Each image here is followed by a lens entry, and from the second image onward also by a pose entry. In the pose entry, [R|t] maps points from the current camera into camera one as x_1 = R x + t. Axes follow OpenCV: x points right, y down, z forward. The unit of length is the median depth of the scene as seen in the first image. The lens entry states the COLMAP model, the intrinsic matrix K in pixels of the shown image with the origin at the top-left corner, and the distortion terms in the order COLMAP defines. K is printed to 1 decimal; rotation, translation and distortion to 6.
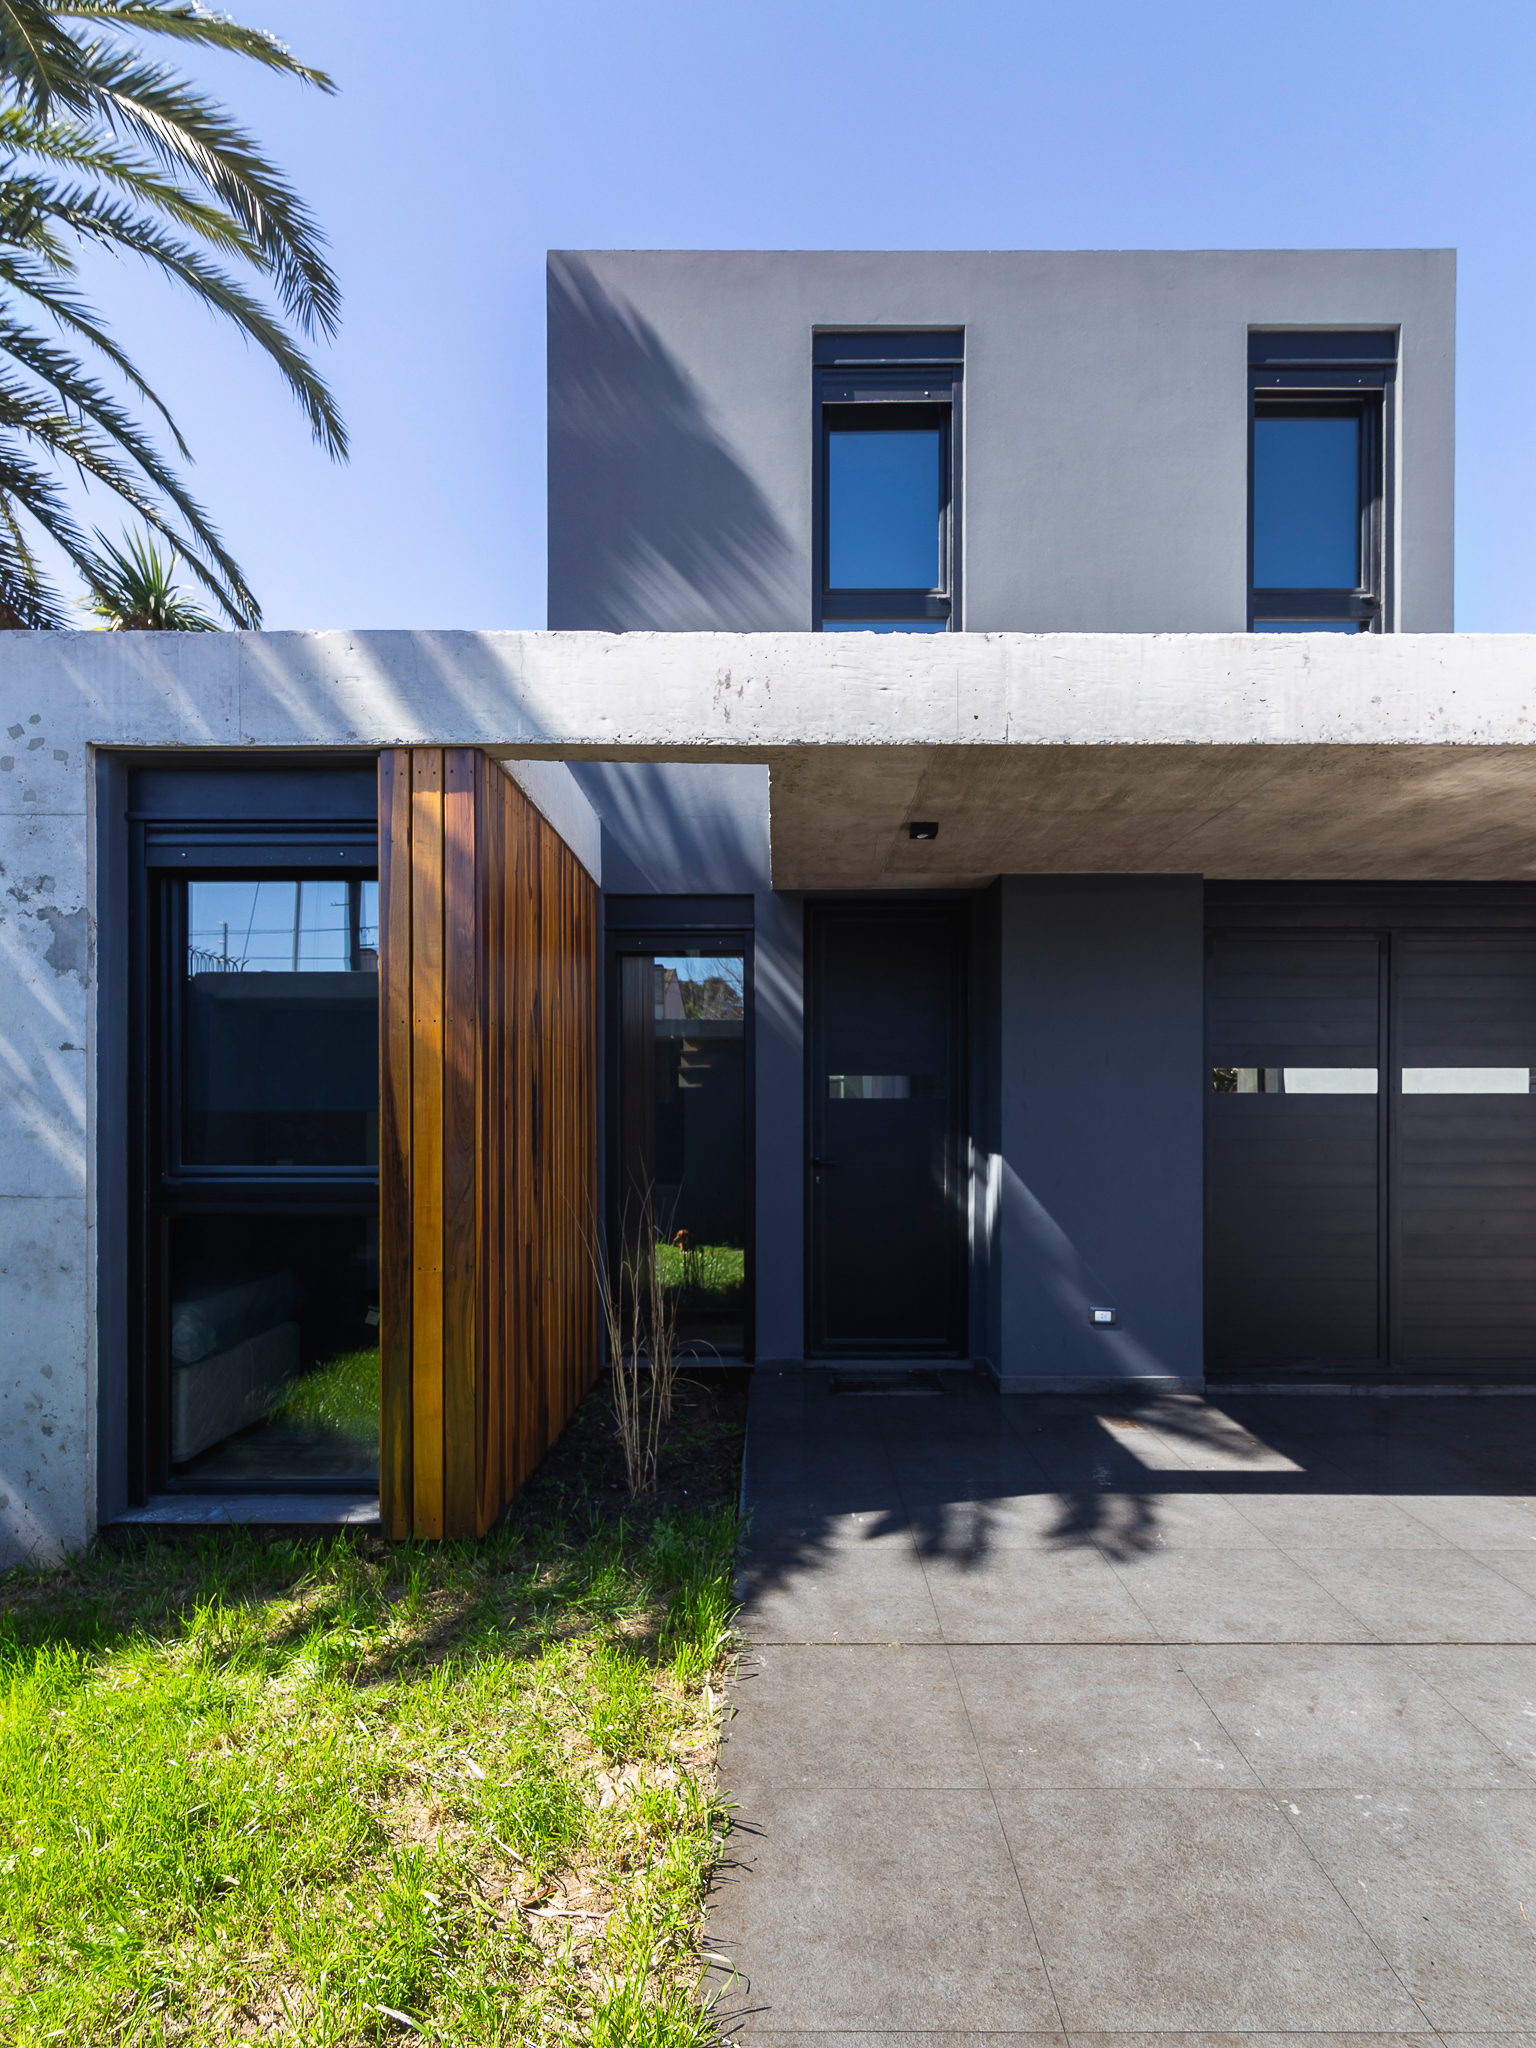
lens RADIAL K [[939.4, 0, 762.9], [0, 939.4, 1102.8], [0, 0, 1]] dist [0.007426, -0.005578]
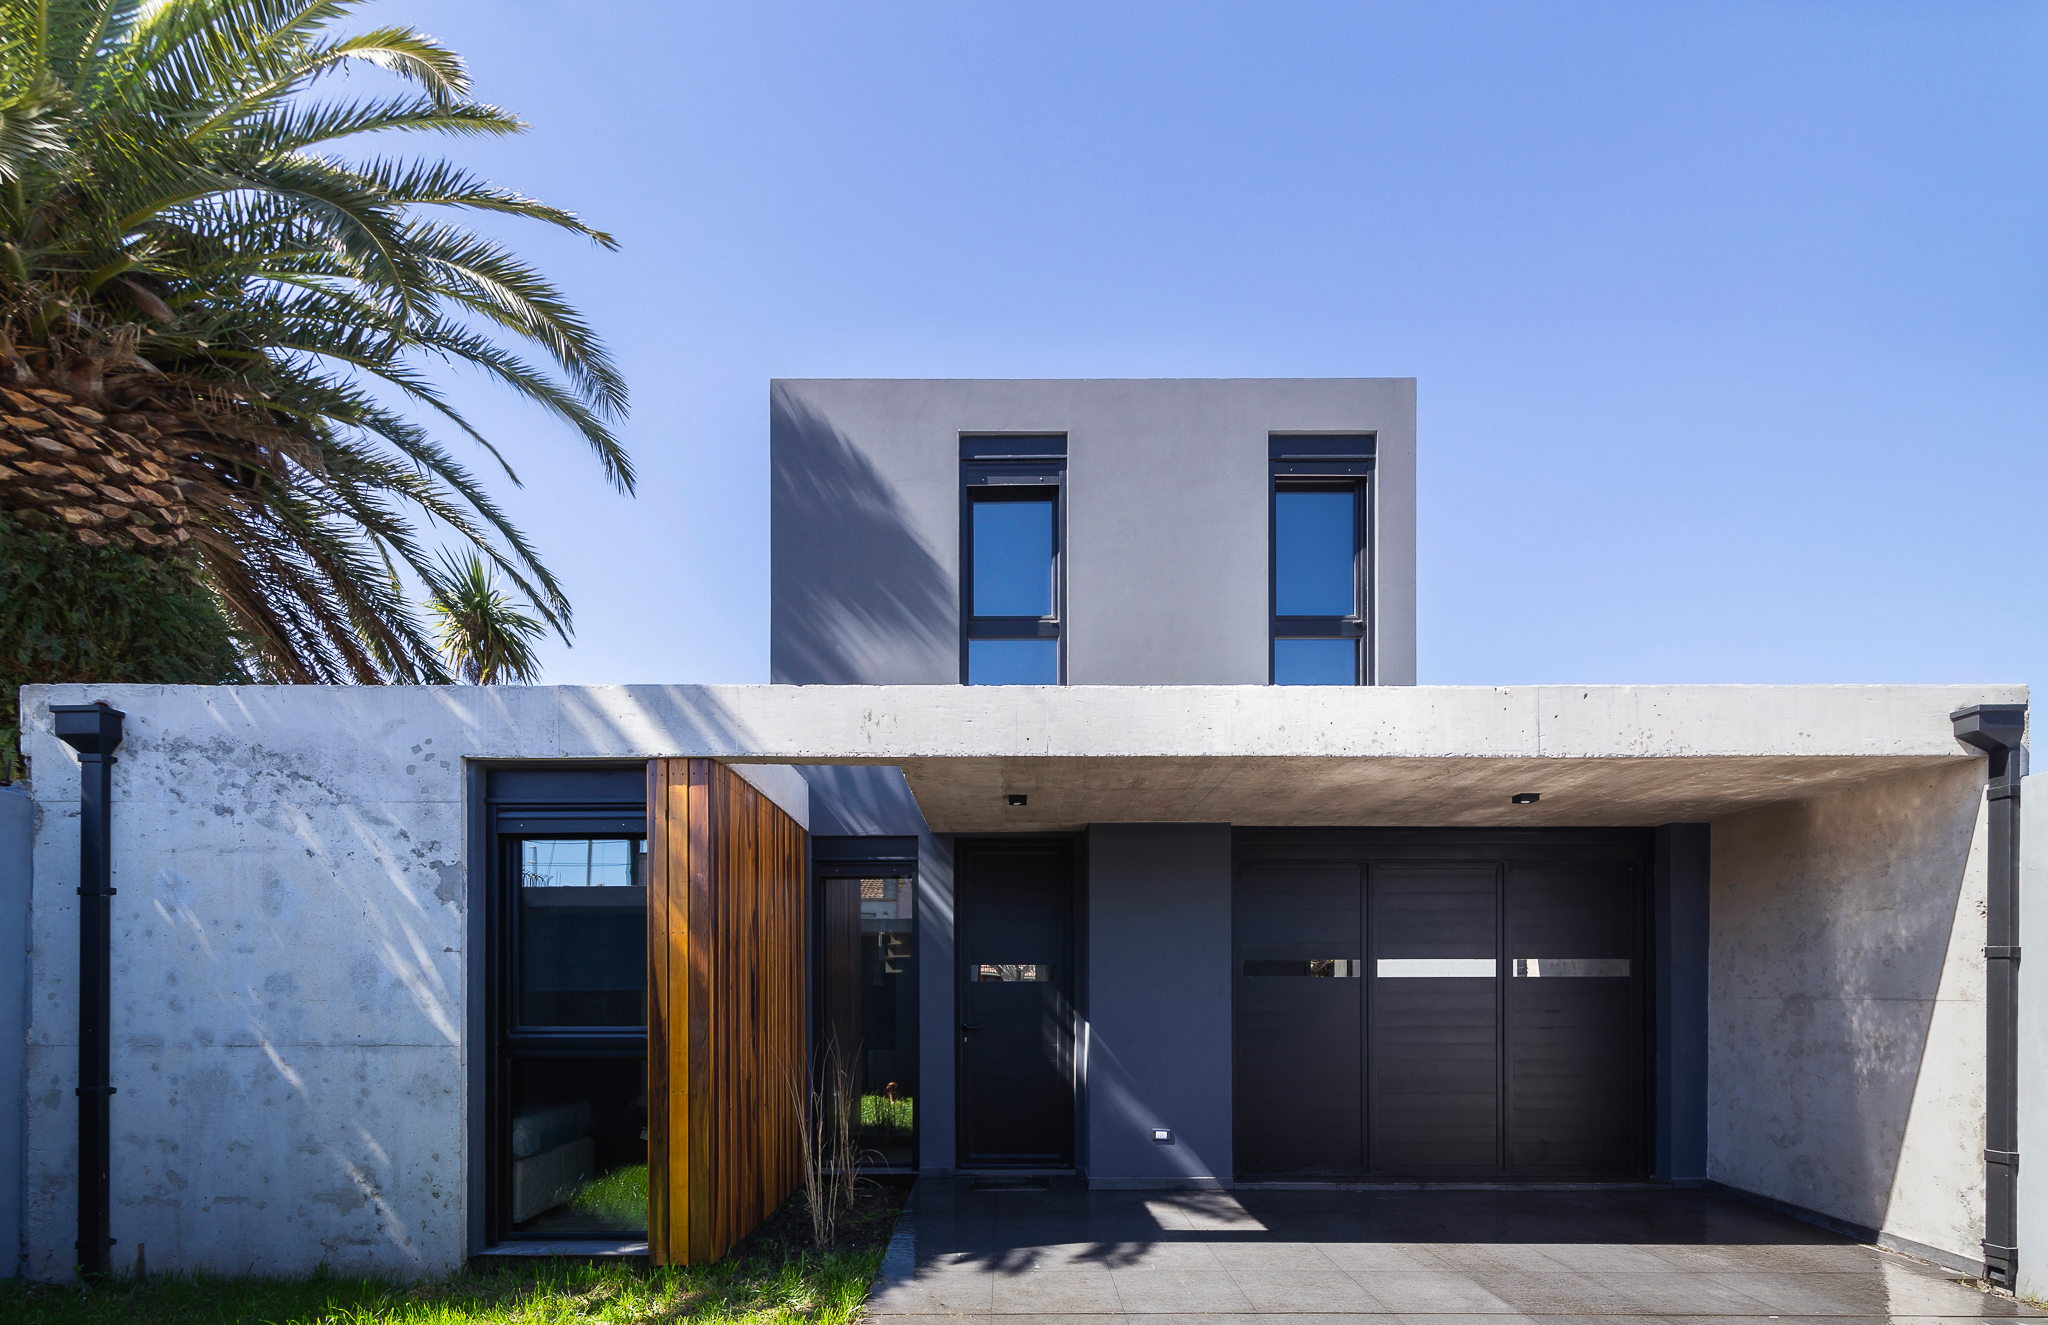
lens RADIAL K [[787.1, 0, 977.0], [0, 787.1, 981.8], [0, 0, 1]] dist [-0.000737, 0.001164]
pose [[0.999995, -0.001868, 0.002548, 0.086398], [0.001877, 0.999992, -0.003444, -0.000056], [-0.002541, 0.003449, 0.999991, -0.196607]]
